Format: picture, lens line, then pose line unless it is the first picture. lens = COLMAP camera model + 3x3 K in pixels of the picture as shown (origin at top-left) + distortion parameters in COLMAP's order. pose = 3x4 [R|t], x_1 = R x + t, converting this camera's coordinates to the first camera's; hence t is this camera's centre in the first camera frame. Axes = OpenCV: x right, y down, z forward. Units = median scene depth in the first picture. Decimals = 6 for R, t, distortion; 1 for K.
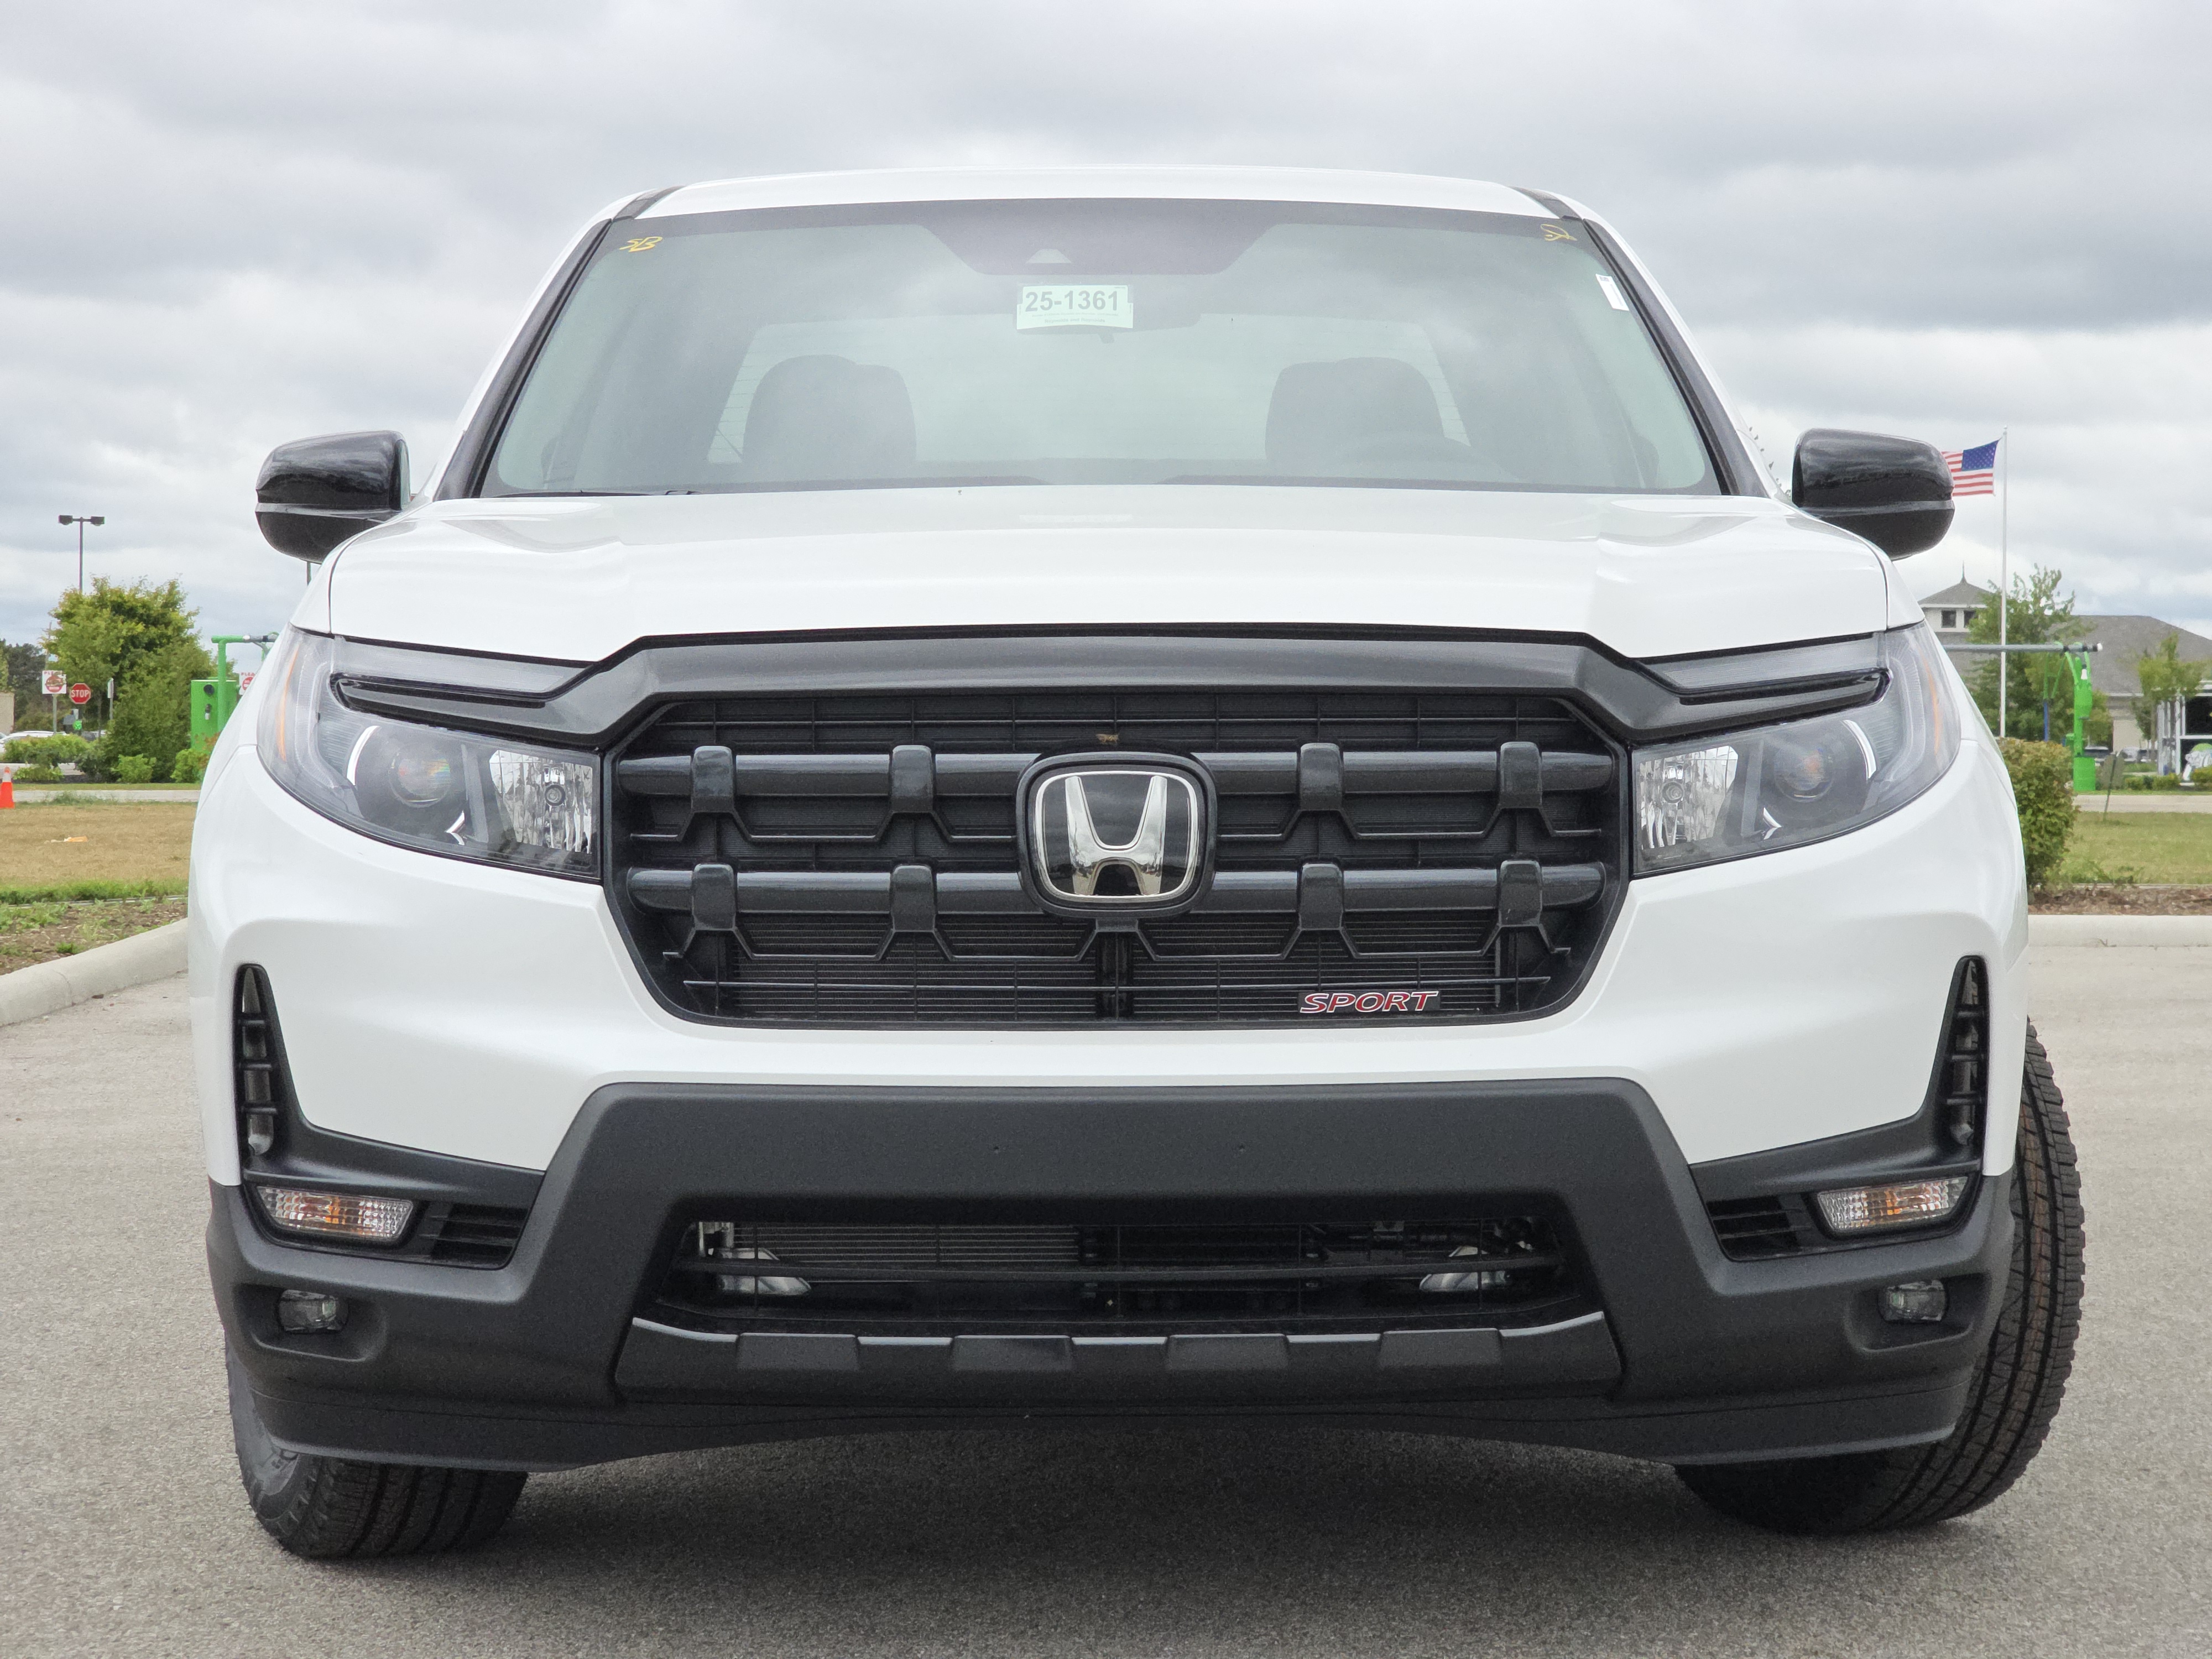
lens RADIAL K [[4193.5, 0, 1106.0], [0, 4193.5, 829.5], [0, 0, 1]] dist [-0.016411, -0.028656]
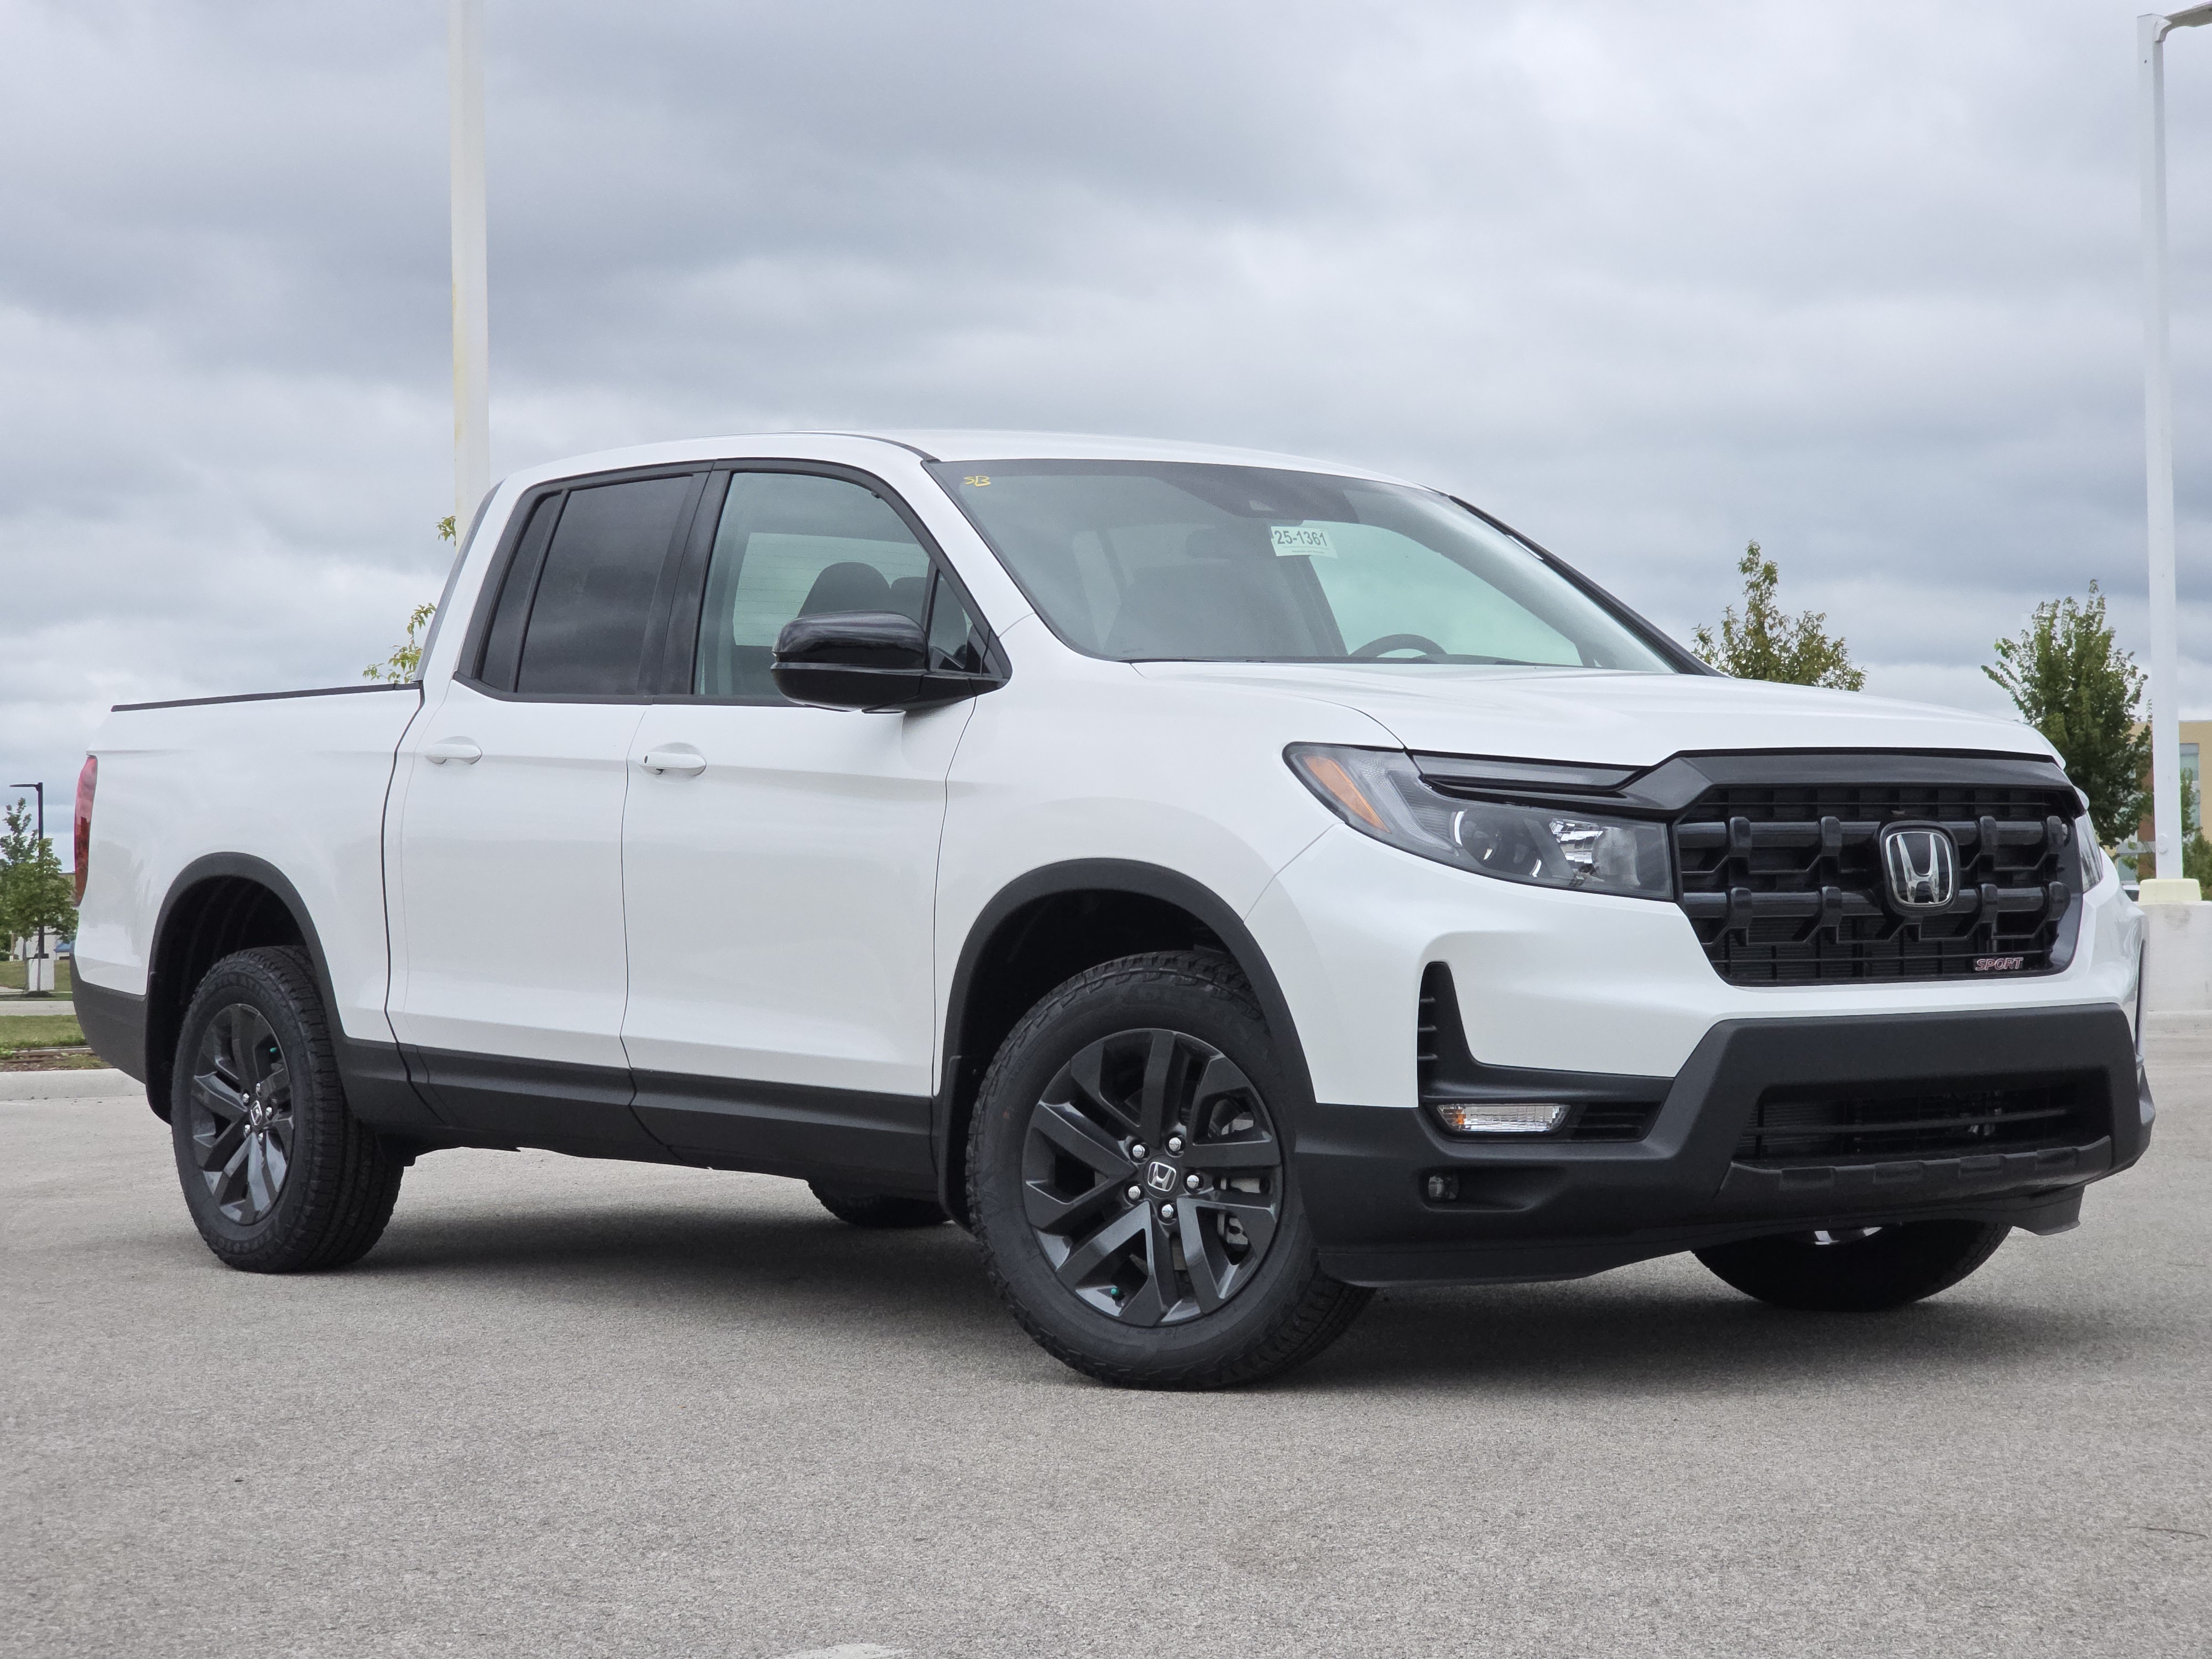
lens RADIAL K [[4193.5, 0, 1106.0], [0, 4193.5, 829.5], [0, 0, 1]] dist [-0.016411, -0.028656]
pose [[0.820721, -0.003830, 0.571316, -1.246133], [0.020826, 0.999514, -0.023217, 0.018190], [-0.570949, 0.030953, 0.820402, -0.220235]]
